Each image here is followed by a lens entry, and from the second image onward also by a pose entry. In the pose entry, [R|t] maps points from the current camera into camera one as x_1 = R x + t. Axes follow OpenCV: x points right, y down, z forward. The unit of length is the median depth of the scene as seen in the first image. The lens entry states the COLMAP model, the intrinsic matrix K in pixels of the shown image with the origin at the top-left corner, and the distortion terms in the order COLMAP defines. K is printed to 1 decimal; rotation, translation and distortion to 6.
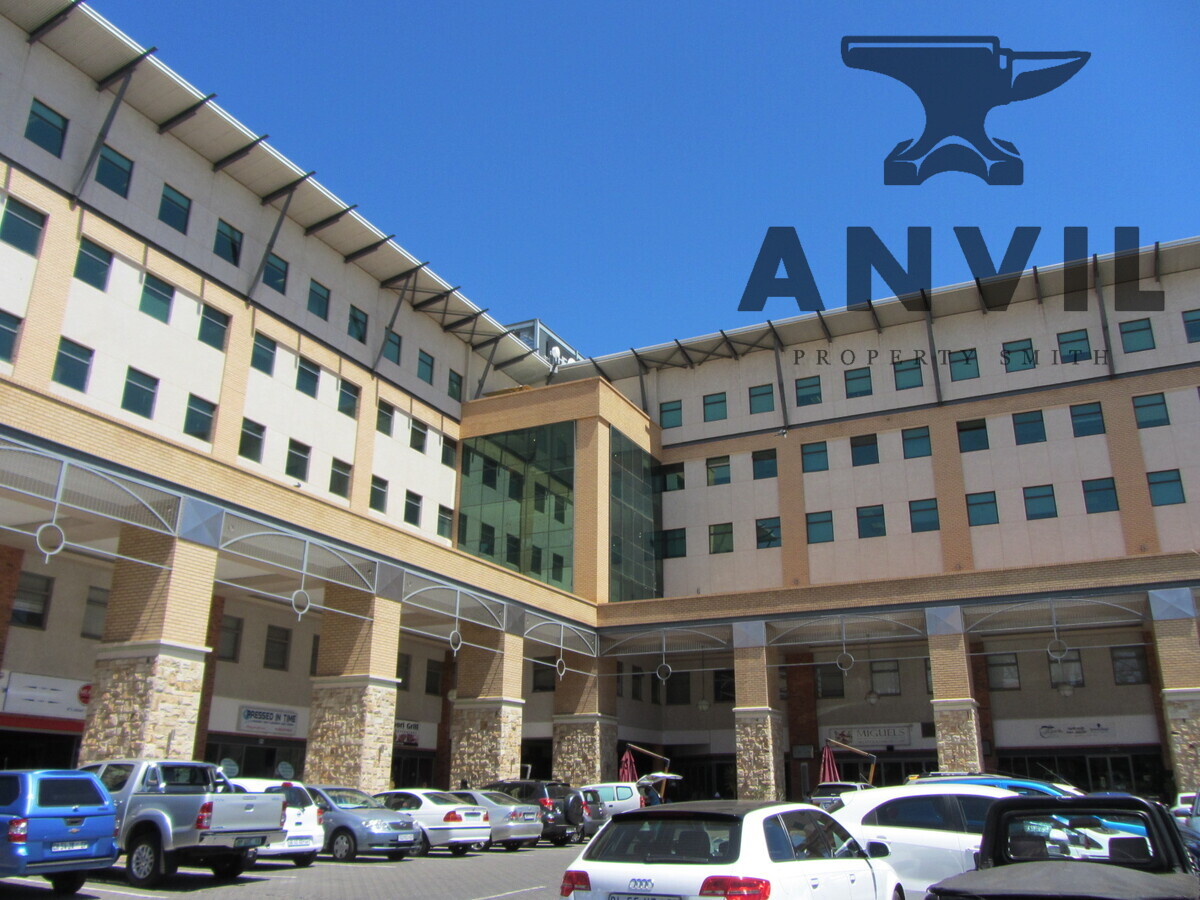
lens RADIAL K [[992.0, 0, 600.0], [0, 992.0, 450.0], [0, 0, 1]] dist [-0.036983, 0.008166]
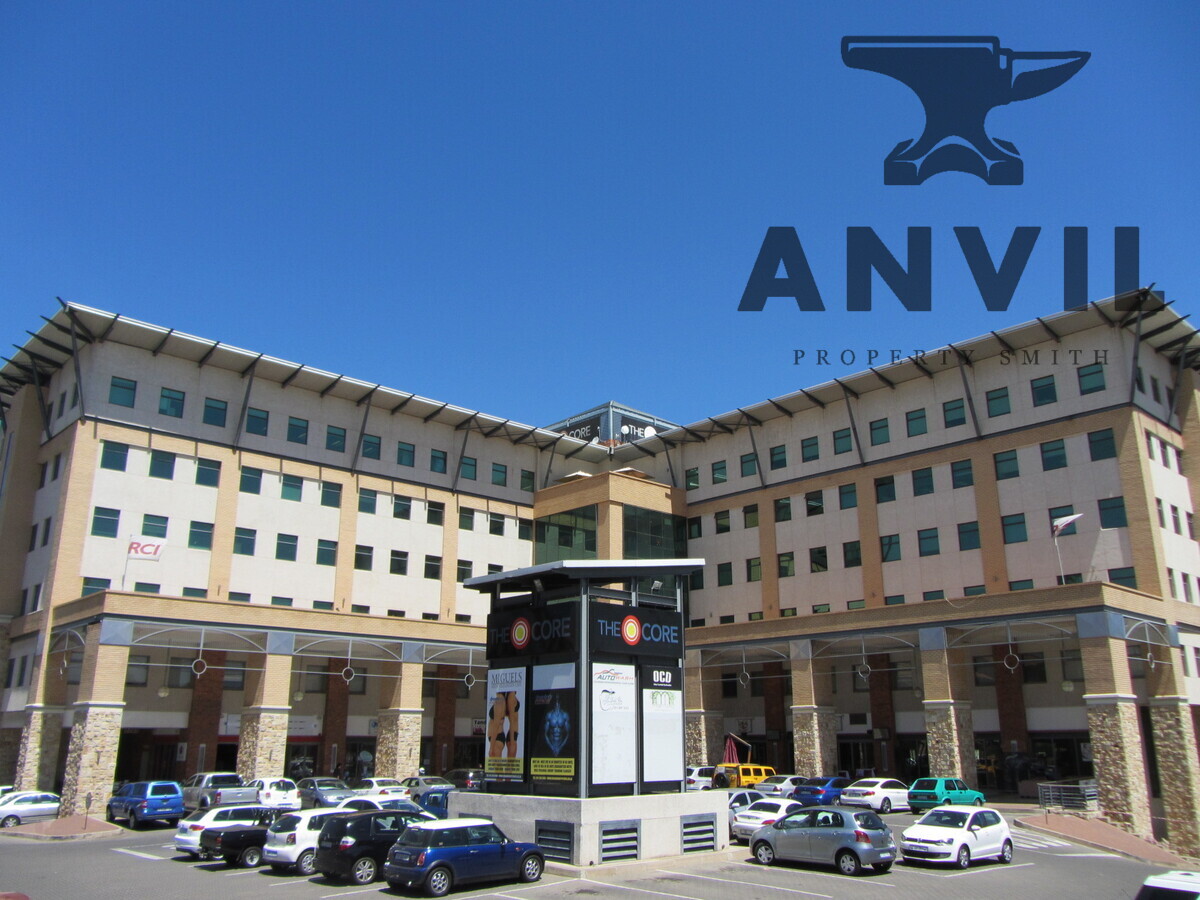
lens RADIAL K [[992.0, 0, 600.0], [0, 992.0, 450.0], [0, 0, 1]] dist [-0.036983, 0.008166]
pose [[0.935491, -0.107660, -0.336551, 0.497659], [0.125712, 0.991543, 0.032247, -0.162276], [0.330233, -0.072476, 0.941113, -0.341617]]
